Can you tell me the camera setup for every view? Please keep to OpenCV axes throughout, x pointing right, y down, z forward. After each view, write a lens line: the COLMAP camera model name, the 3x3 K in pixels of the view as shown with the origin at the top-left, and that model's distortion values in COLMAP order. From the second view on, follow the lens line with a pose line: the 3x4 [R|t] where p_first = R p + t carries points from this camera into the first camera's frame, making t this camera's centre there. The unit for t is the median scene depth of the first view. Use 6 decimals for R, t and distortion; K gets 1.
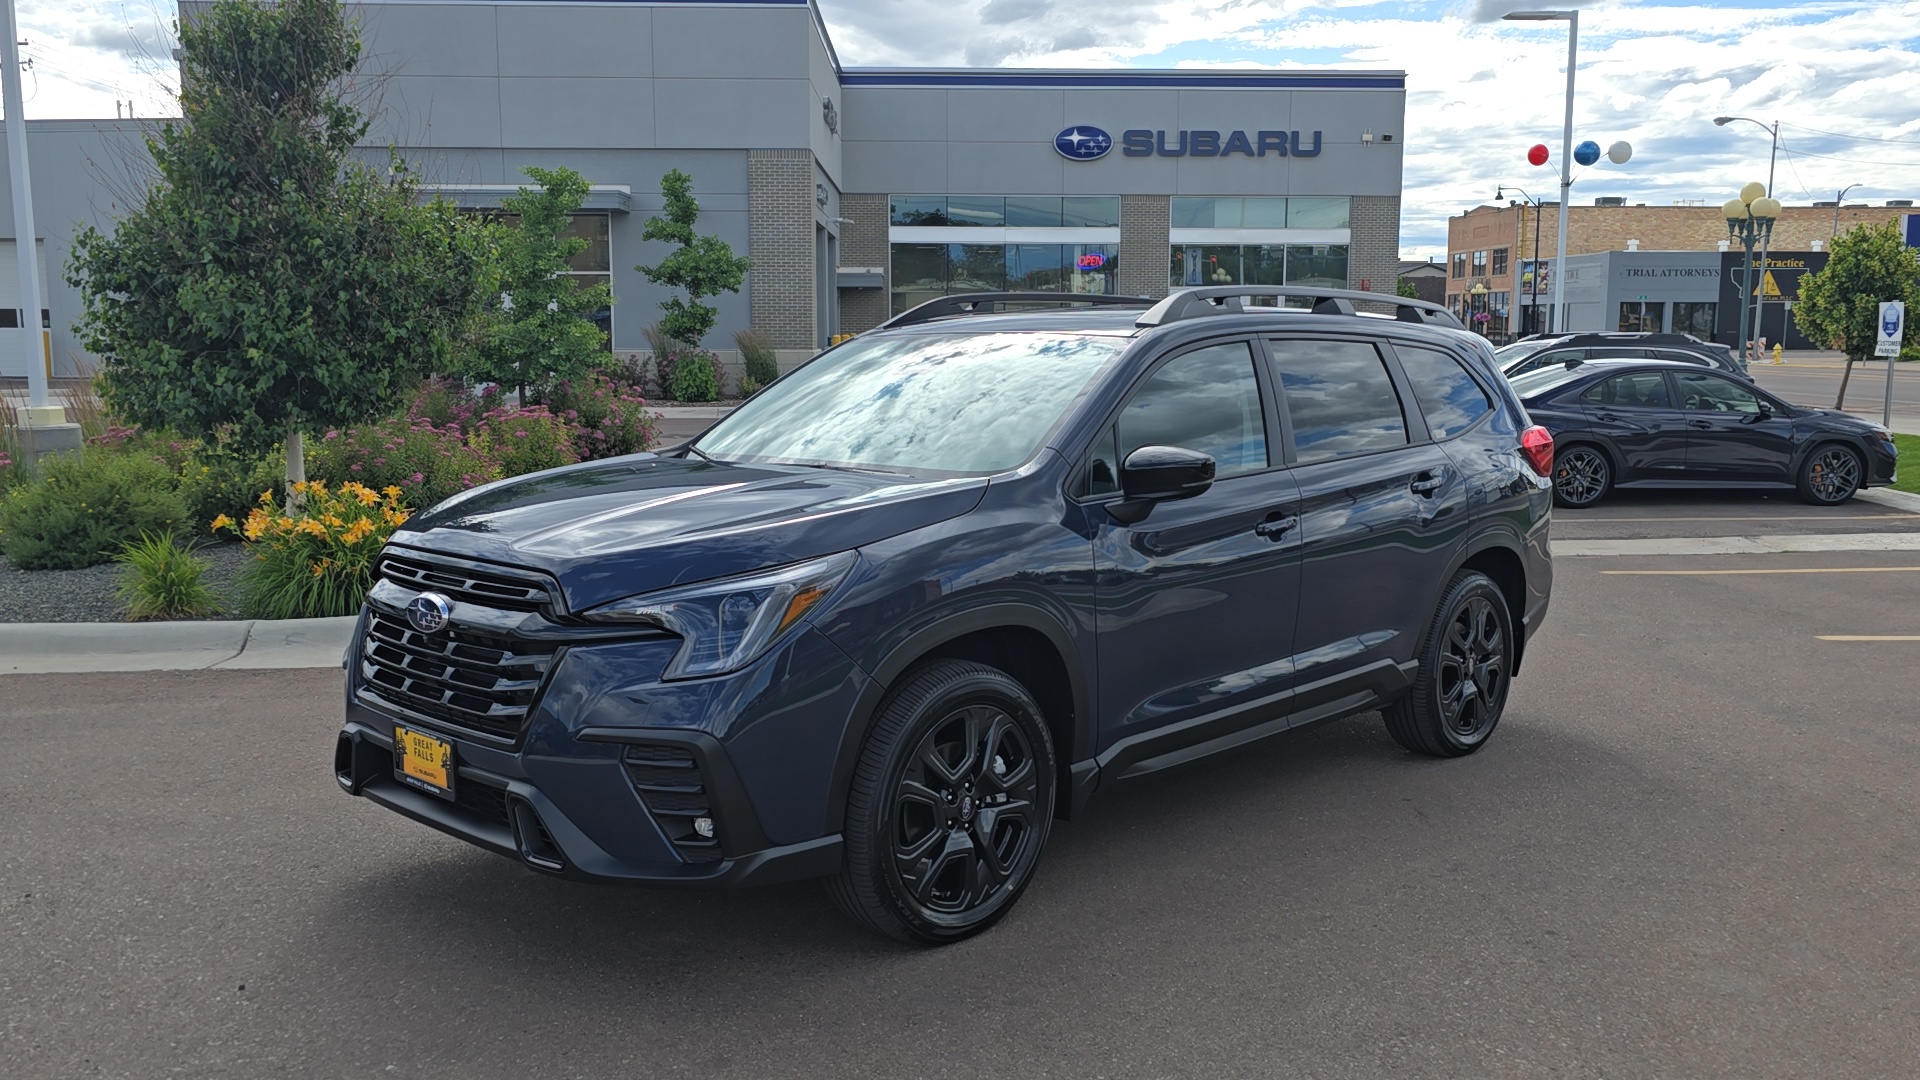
lens RADIAL K [[1587.6, 0, 974.7], [0, 1587.6, 535.5], [0, 0, 1]] dist [-0.000974, 0.005095]
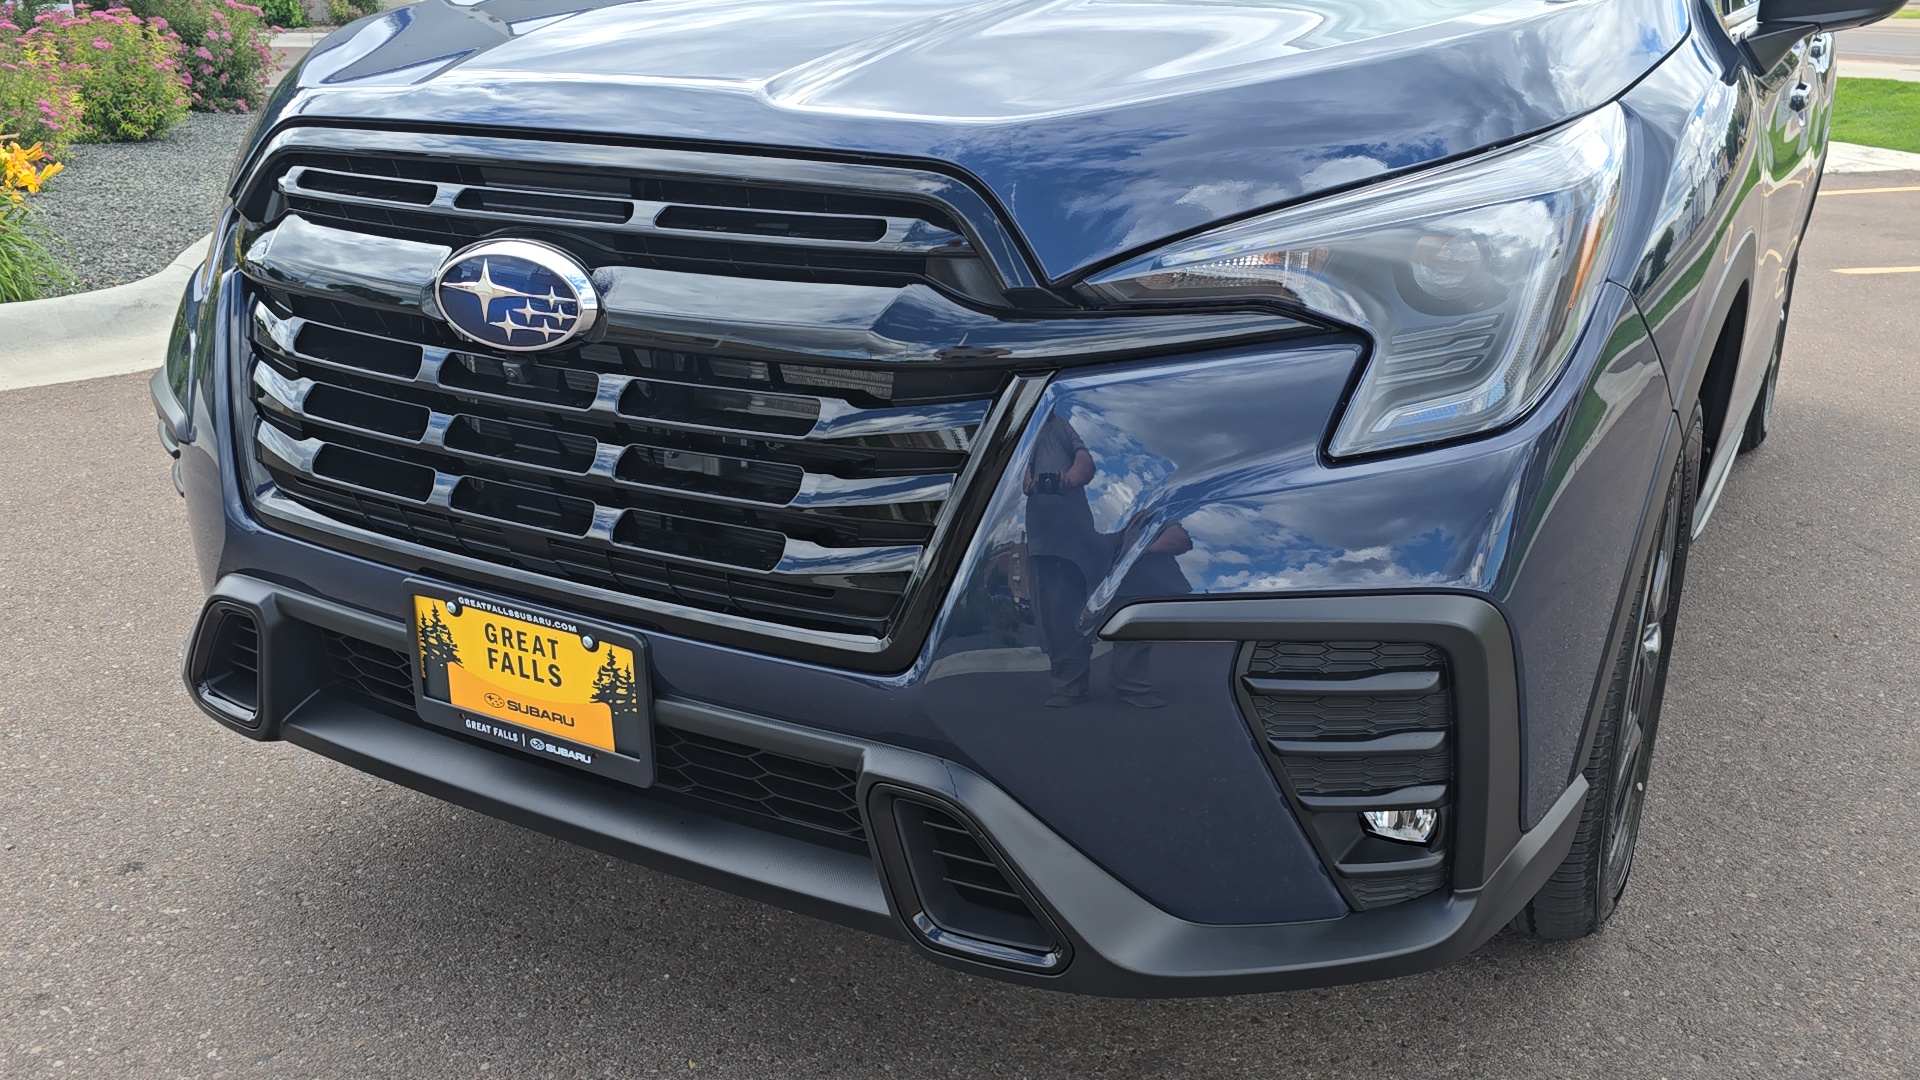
lens RADIAL K [[1587.6, 0, 960.5], [0, 1587.6, 541.5], [0, 0, 1]] dist [-0.000974, 0.005095]
pose [[0.967792, -0.072018, 0.241232, -0.092018], [0.019312, 0.976624, 0.214087, 0.007431], [-0.251011, -0.202533, 0.946559, 0.167952]]
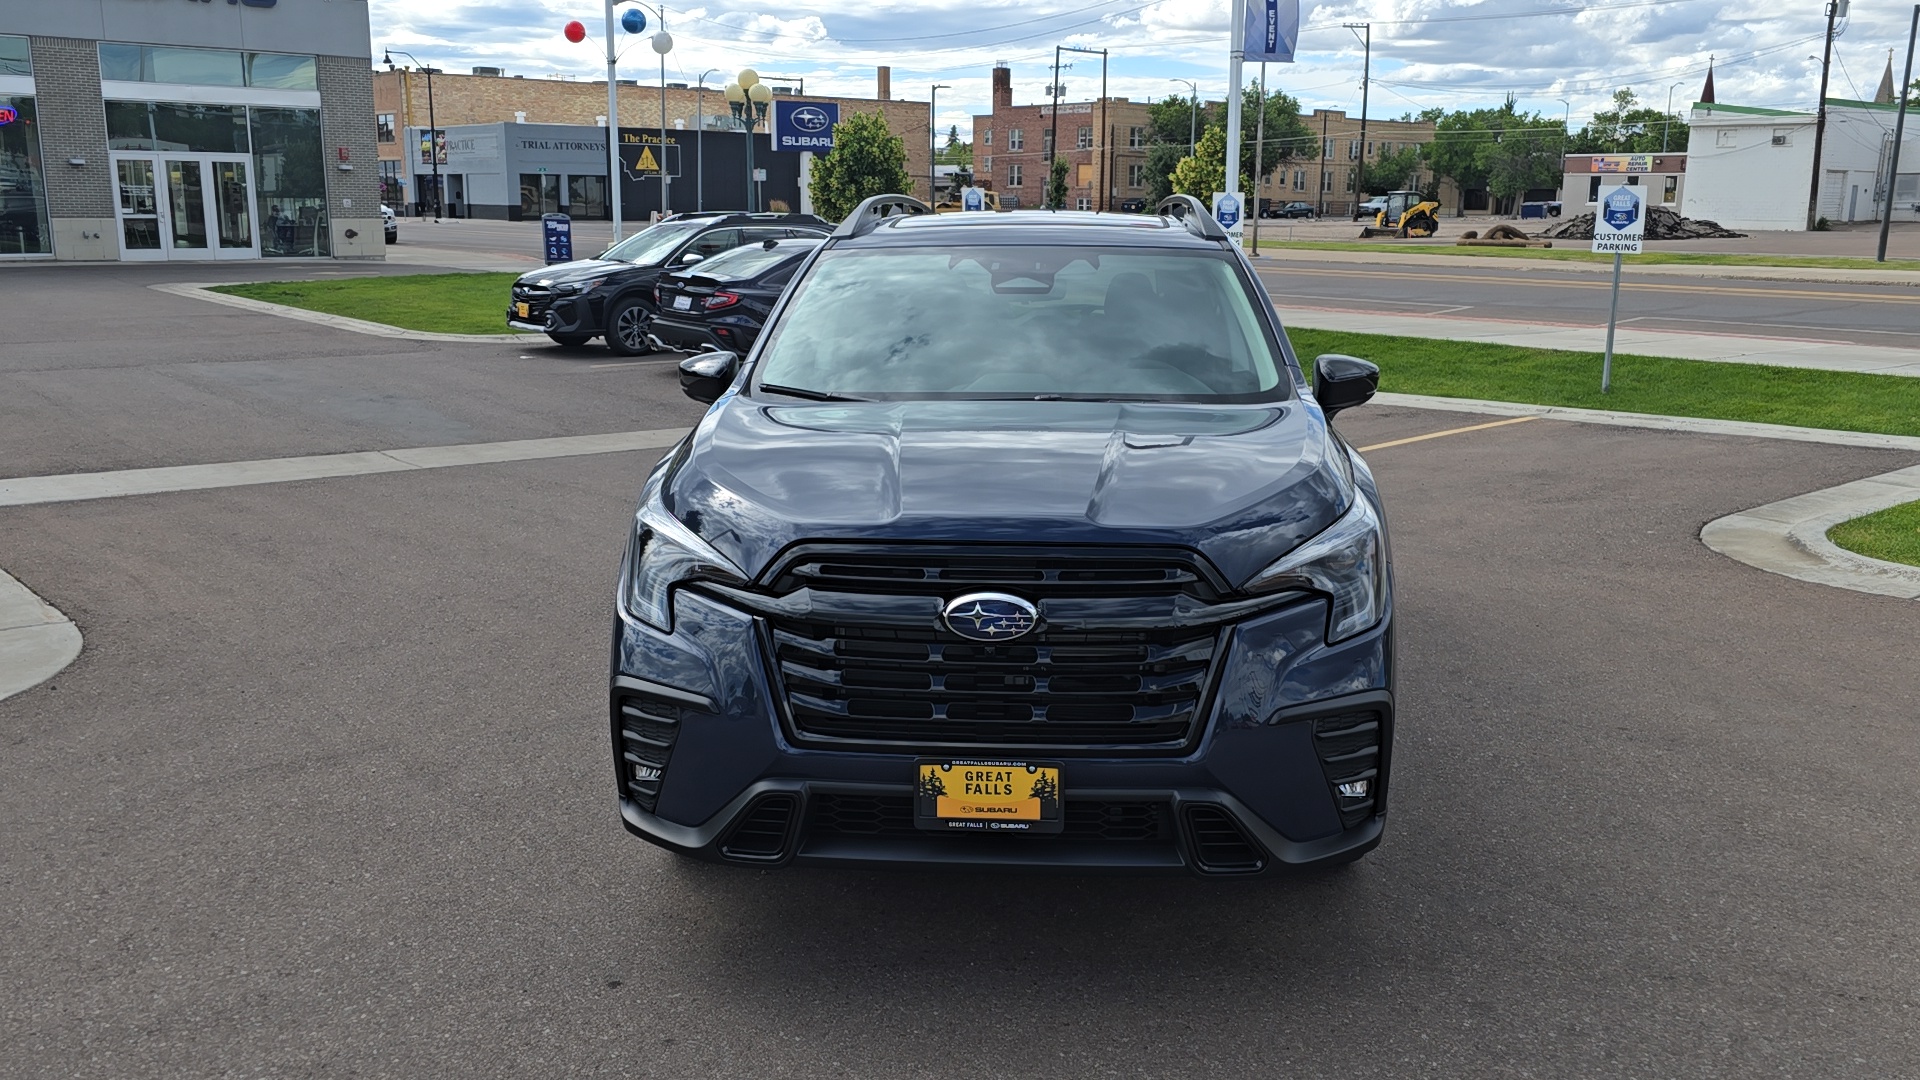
lens RADIAL K [[1587.6, 0, 964.2], [0, 1587.6, 556.3], [0, 0, 1]] dist [-0.000974, 0.005095]
pose [[0.771856, -0.133490, 0.621626, -0.233735], [0.075092, 0.990008, 0.119358, -0.021917], [-0.631347, -0.045448, 0.774167, 0.103795]]
